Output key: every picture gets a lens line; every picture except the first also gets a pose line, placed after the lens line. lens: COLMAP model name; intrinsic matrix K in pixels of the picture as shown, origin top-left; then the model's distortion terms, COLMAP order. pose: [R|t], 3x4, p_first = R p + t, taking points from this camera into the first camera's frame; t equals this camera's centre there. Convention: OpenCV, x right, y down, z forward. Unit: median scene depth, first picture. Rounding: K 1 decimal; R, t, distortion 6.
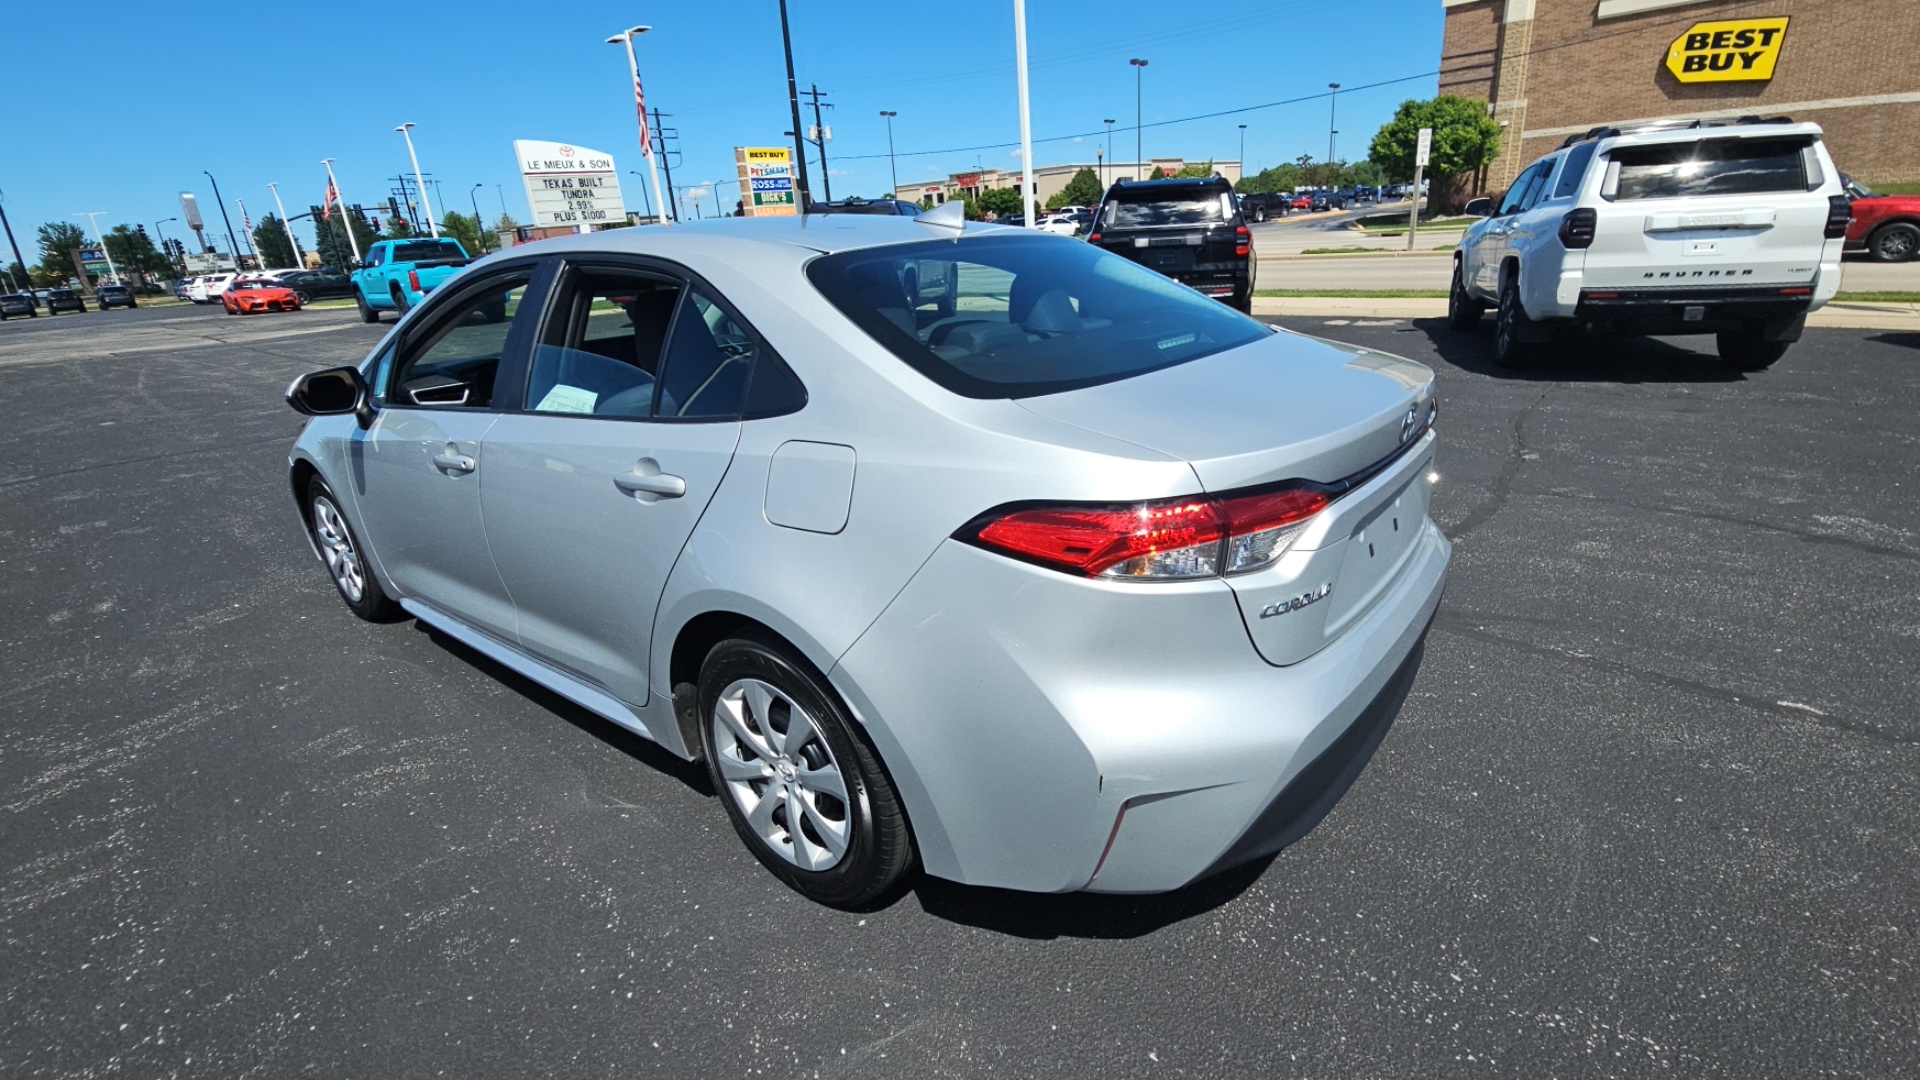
lens RADIAL K [[861.1, 0, 980.7], [0, 861.1, 544.6], [0, 0, 1]] dist [0.009316, -0.007657]
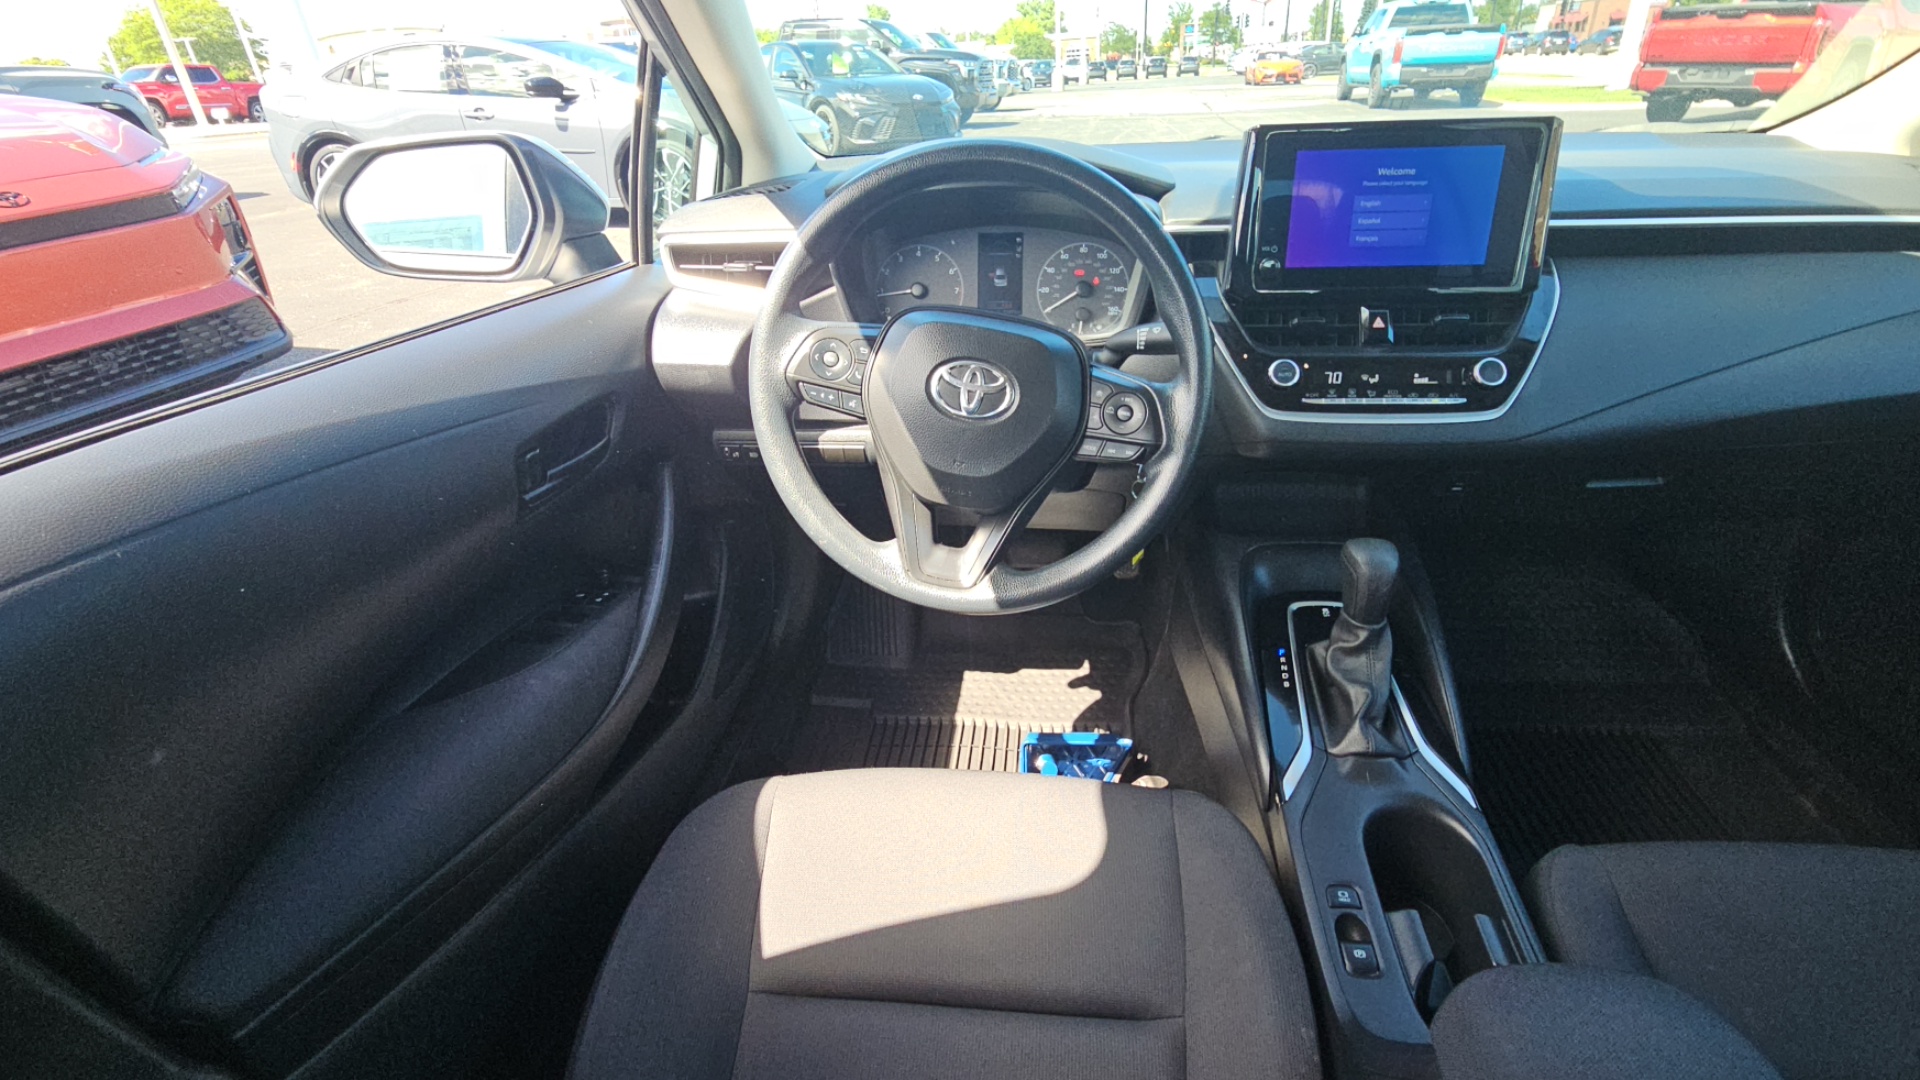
lens RADIAL K [[861.1, 0, 976.9], [0, 861.1, 544.3], [0, 0, 1]] dist [0.009316, -0.007657]
pose [[0.547014, 0.436740, -0.714167, -0.038892], [-0.279042, 0.899458, 0.336321, -0.025967], [0.789247, 0.015311, 0.613884, 0.109697]]
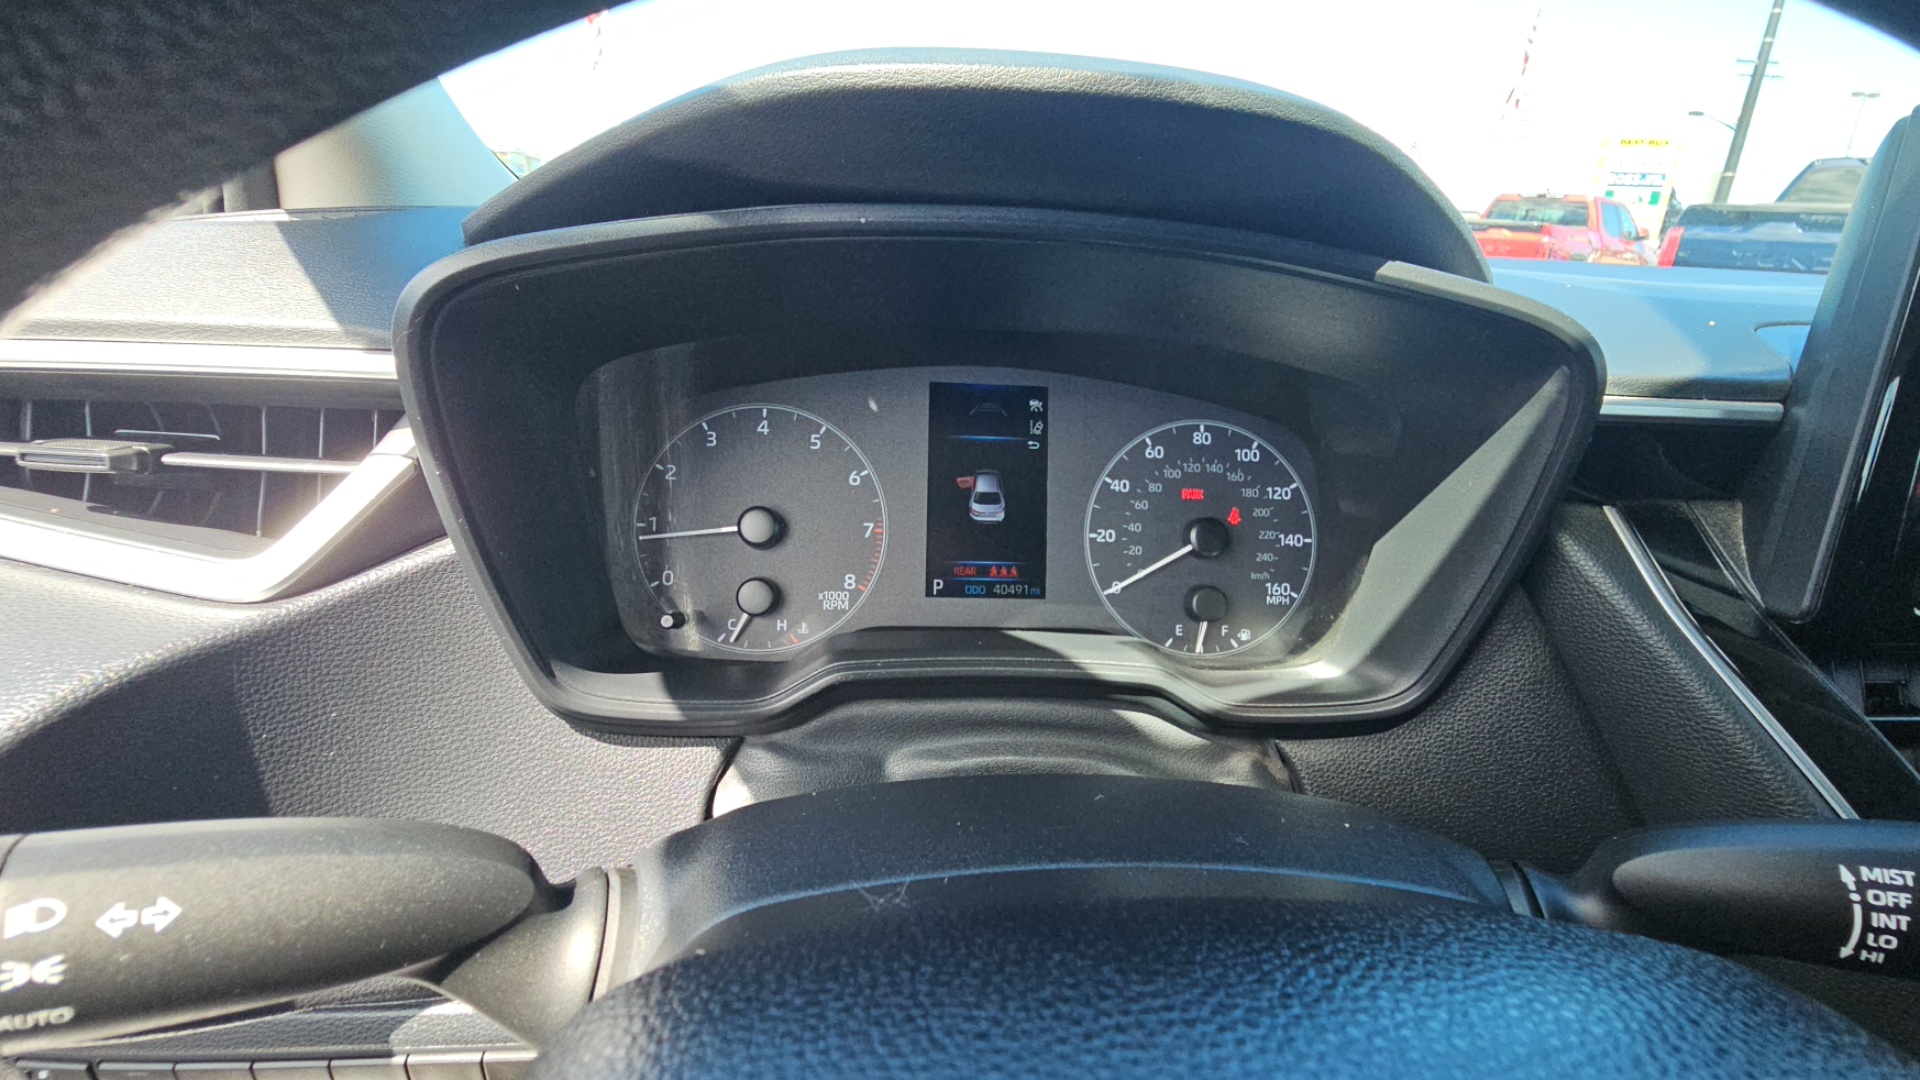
lens RADIAL K [[861.1, 0, 977.3], [0, 861.1, 551.4], [0, 0, 1]] dist [0.009316, -0.007657]
pose [[0.679817, 0.335612, -0.652083, -0.063176], [-0.325932, 0.934772, 0.141311, -0.025138], [0.656975, 0.116469, 0.744861, 0.124290]]
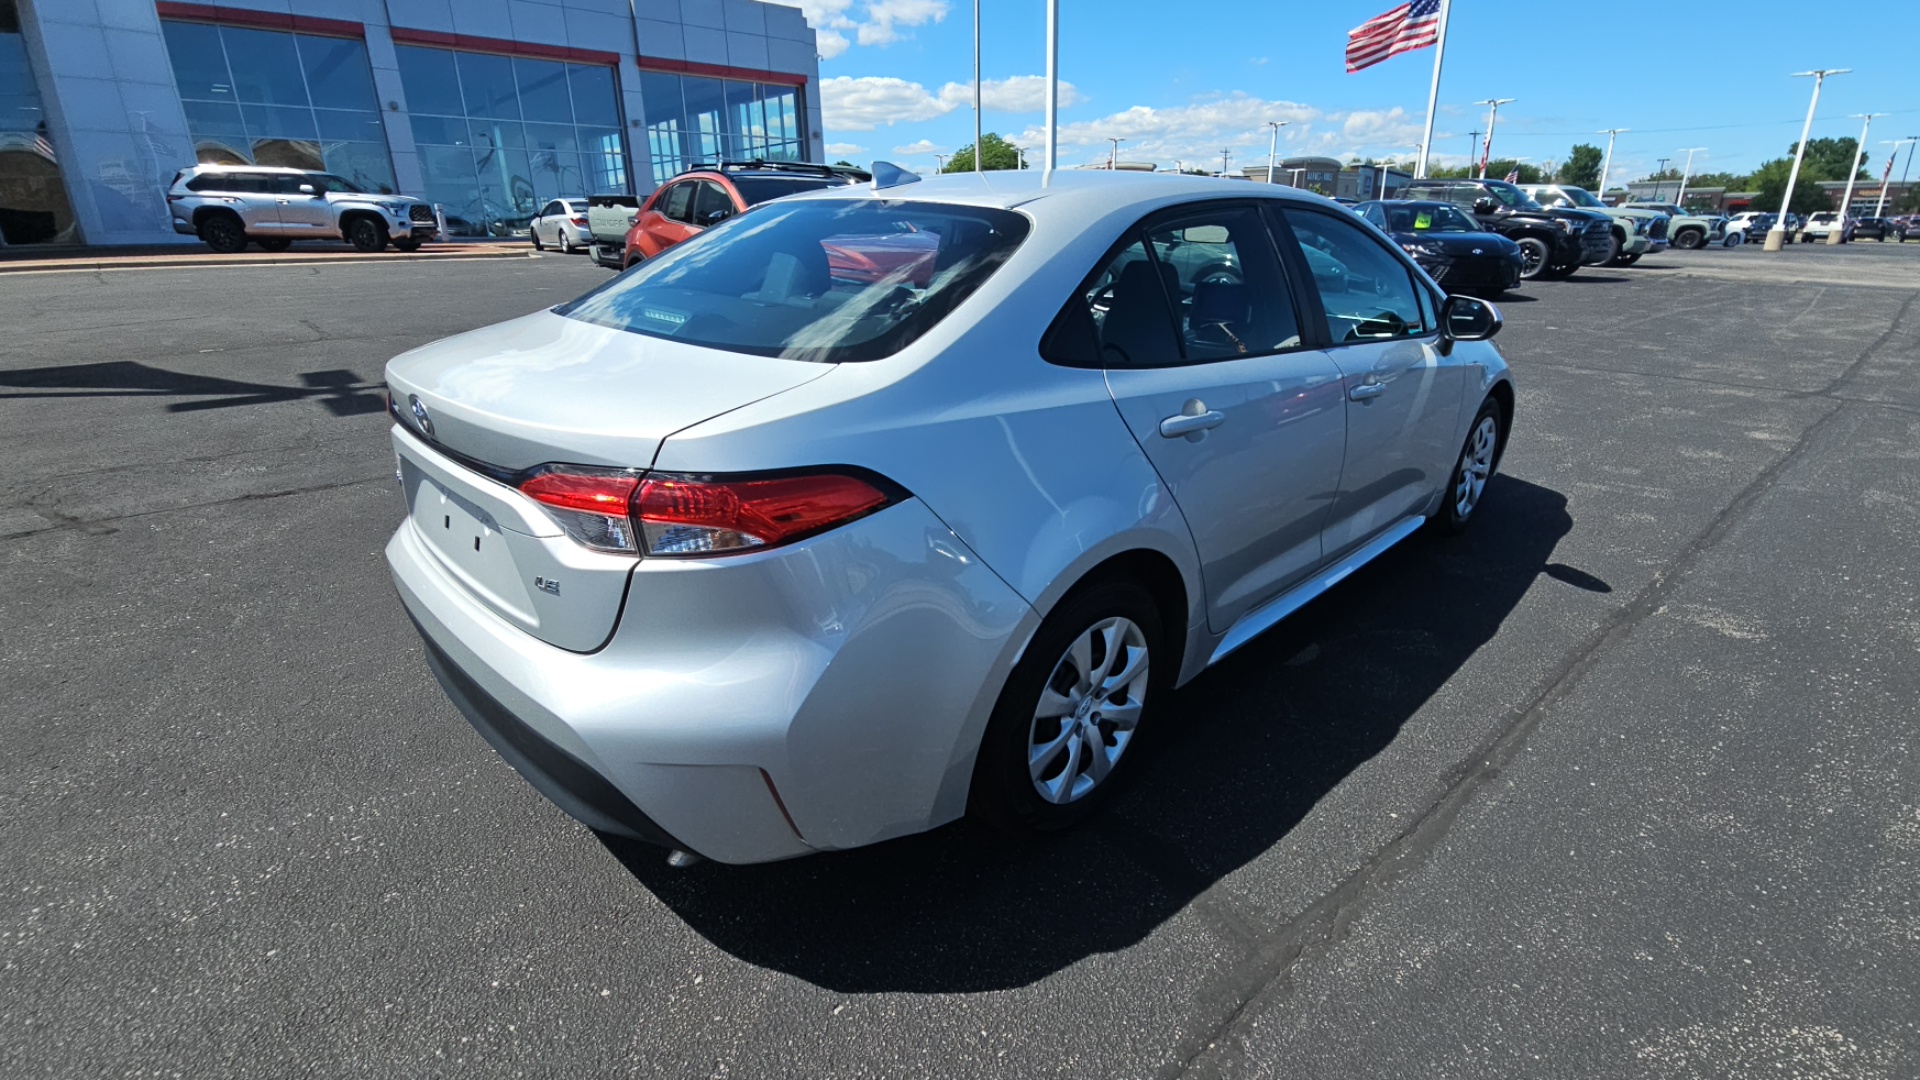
lens RADIAL K [[861.1, 0, 975.1], [0, 861.1, 533.2], [0, 0, 1]] dist [0.009316, -0.007657]
pose [[-0.100241, 0.397812, -0.911974, 0.095345], [-0.333300, 0.850207, 0.407504, -0.044212], [0.937477, 0.344810, 0.047365, 0.110739]]
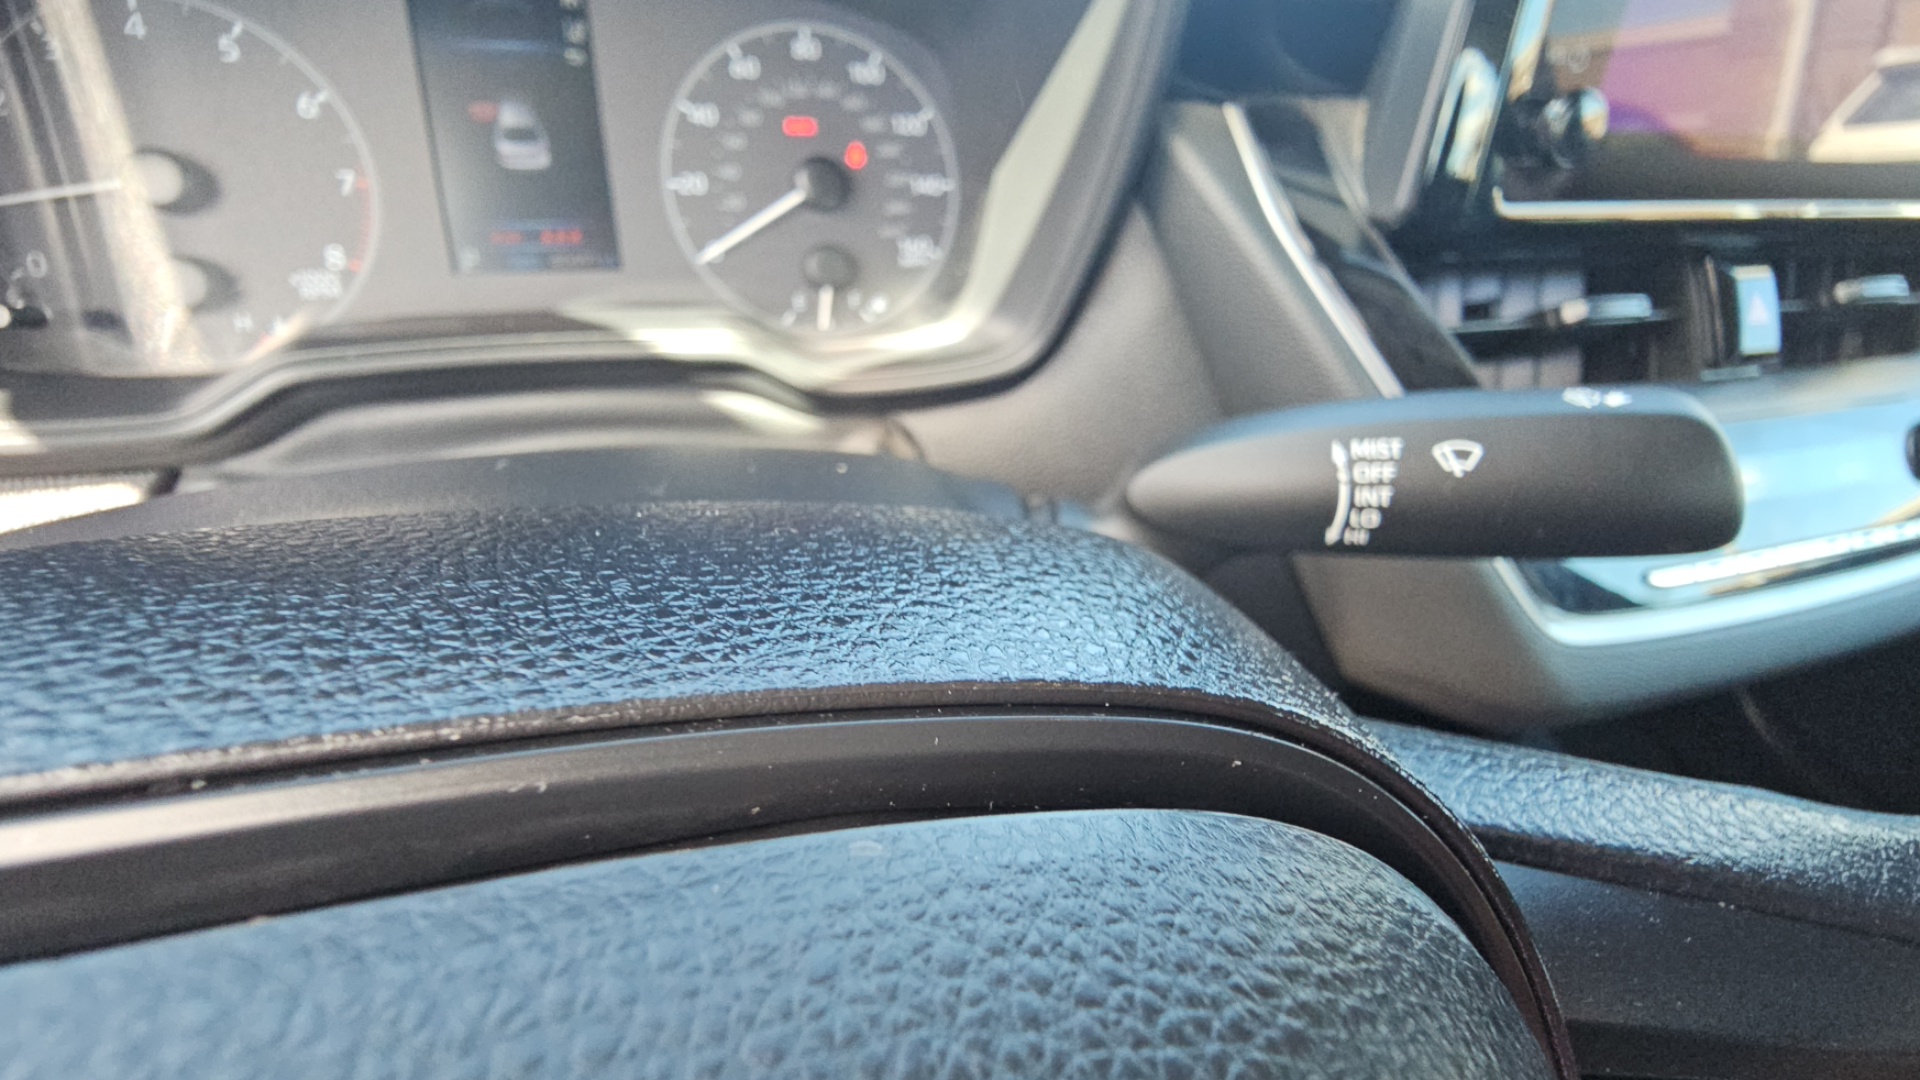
lens RADIAL K [[861.1, 0, 975.8], [0, 861.1, 554.9], [0, 0, 1]] dist [0.009316, -0.007657]
pose [[0.832439, 0.420158, -0.361264, -0.061726], [-0.299067, 0.889522, 0.345413, -0.024726], [0.466480, -0.179493, 0.866128, 0.127549]]
